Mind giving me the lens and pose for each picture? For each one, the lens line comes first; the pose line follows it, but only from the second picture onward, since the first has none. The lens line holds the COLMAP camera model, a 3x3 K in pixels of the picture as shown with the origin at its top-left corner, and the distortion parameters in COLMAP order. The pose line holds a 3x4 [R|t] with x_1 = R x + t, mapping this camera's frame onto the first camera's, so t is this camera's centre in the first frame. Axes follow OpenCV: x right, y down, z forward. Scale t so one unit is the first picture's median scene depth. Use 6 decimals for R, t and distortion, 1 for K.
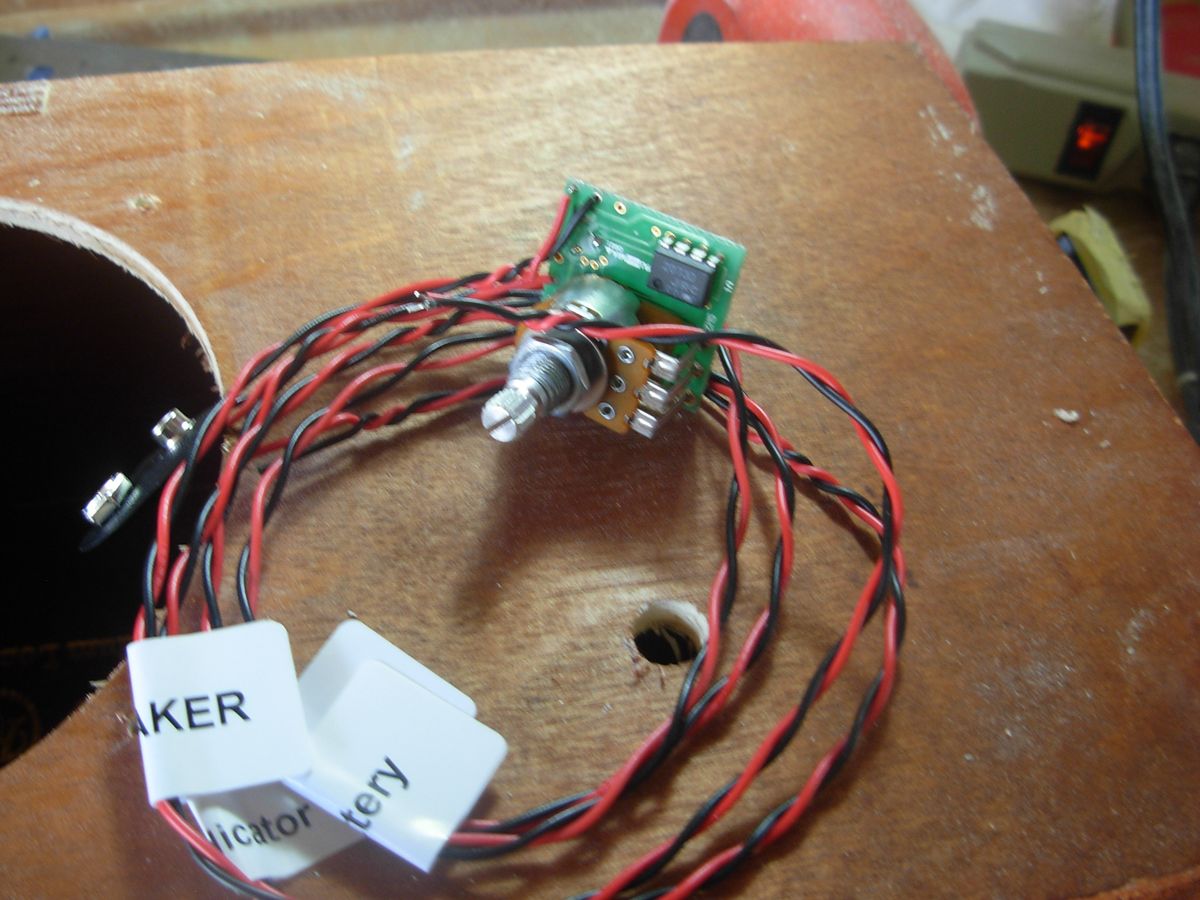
lens RADIAL K [[1312.5, 0, 600.0], [0, 1312.5, 447.7], [0, 0, 1]] dist [-0.153390, 0.000000]
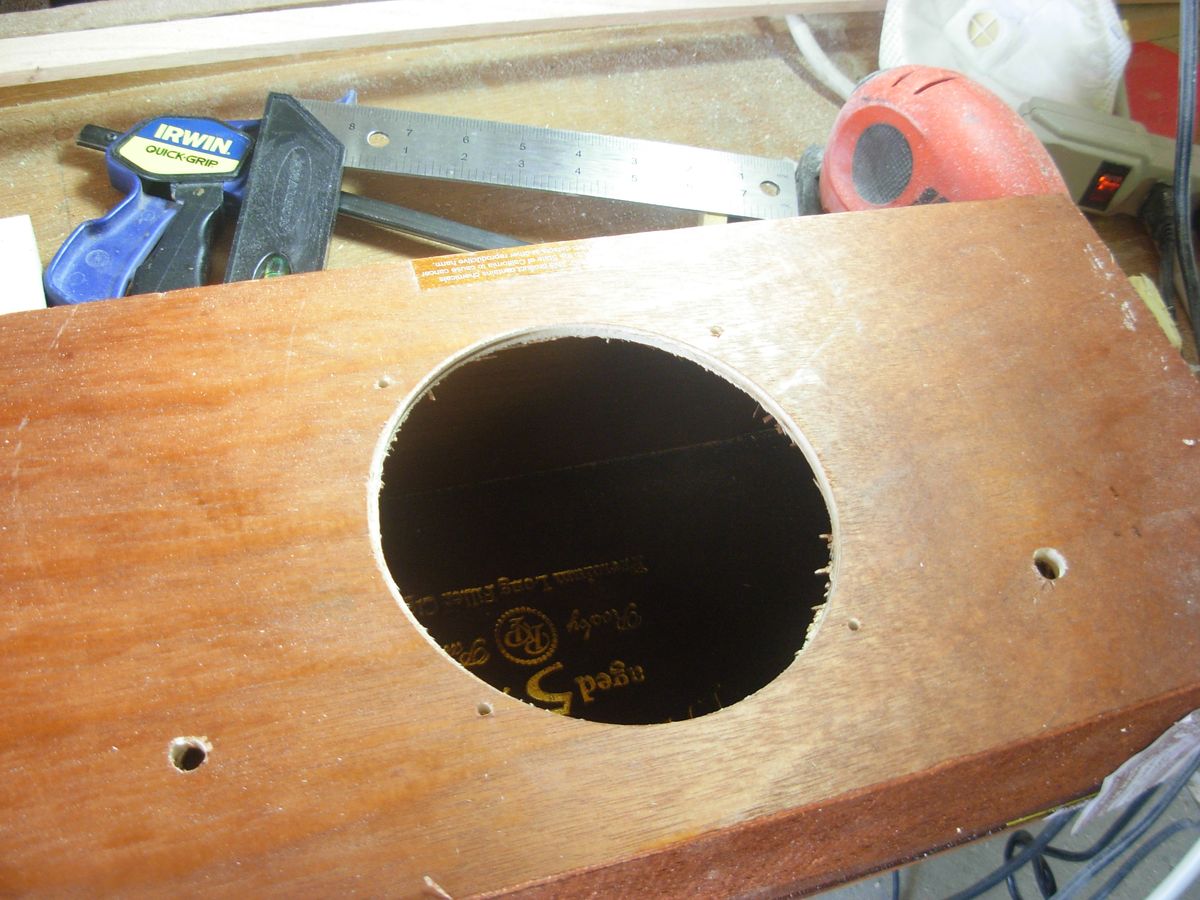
lens RADIAL K [[1312.5, 0, 599.7], [0, 1312.5, 451.7], [0, 0, 1]] dist [-0.153390, 0.000000]
pose [[0.992578, -0.028391, 0.118248, -0.667280], [0.014247, 0.992818, 0.118786, -0.220867], [-0.120772, -0.116220, 0.985853, -0.716974]]
